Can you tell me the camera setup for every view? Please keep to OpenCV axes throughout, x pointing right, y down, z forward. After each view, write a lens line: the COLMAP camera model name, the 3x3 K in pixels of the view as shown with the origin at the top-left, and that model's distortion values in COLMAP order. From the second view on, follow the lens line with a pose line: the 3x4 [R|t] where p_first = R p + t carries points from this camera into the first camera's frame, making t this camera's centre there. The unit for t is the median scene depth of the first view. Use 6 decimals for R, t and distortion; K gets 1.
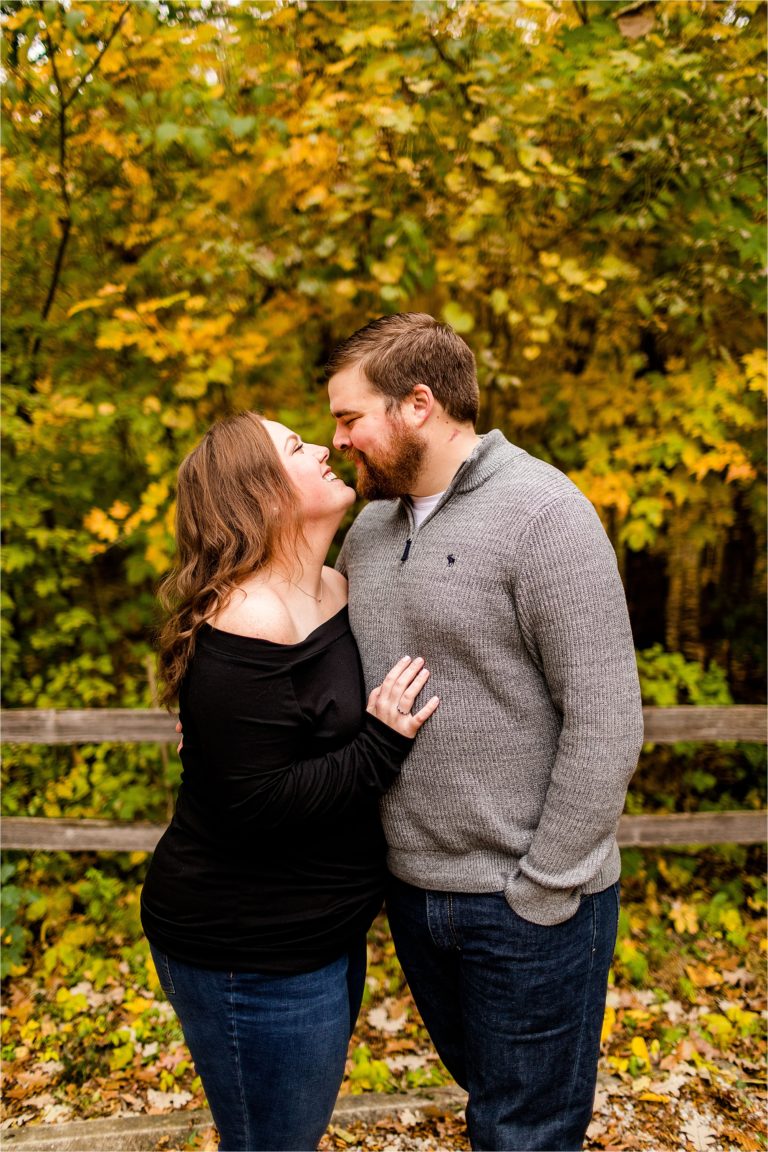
lens RADIAL K [[1102.9, 0, 382.9], [0, 1102.9, 571.1], [0, 0, 1]] dist [-0.000088, -0.000182]
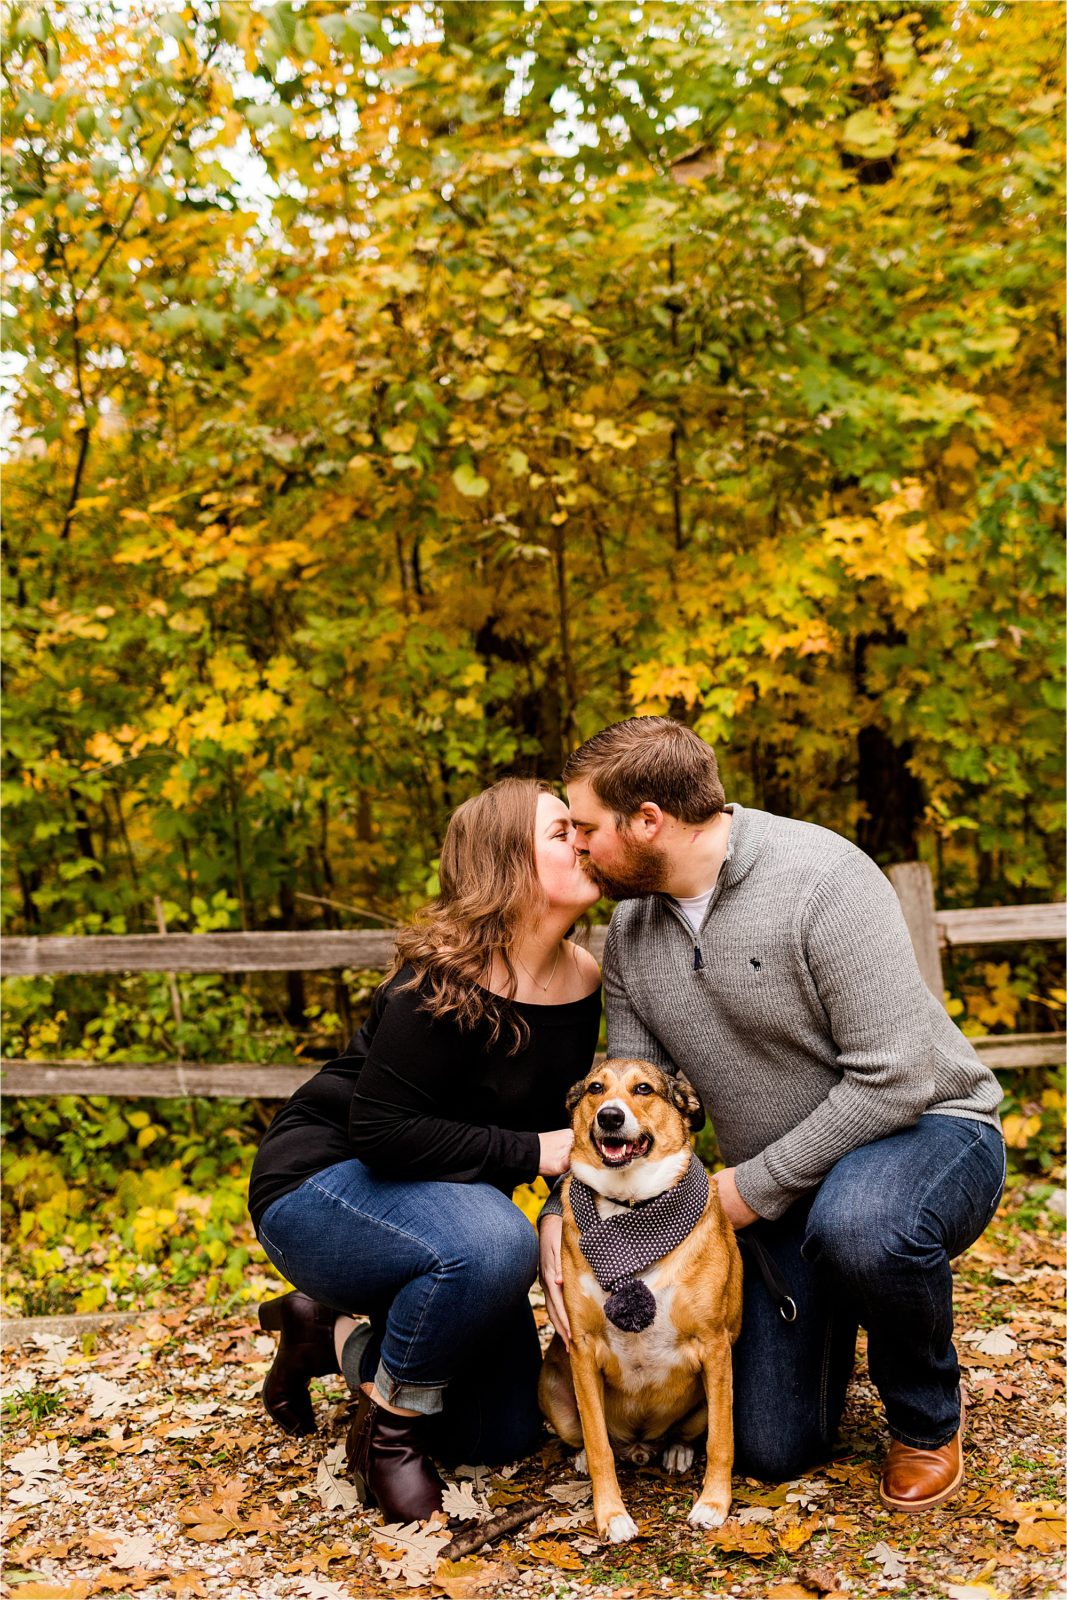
lens RADIAL K [[1598.3, 0, 535.0], [0, 1598.3, 785.8], [0, 0, 1]] dist [0.001273, -0.000465]
pose [[0.997156, -0.036206, -0.066100, 0.187228], [0.027464, 0.991308, -0.128666, 0.178542], [0.070184, 0.126485, 0.989483, -0.252787]]
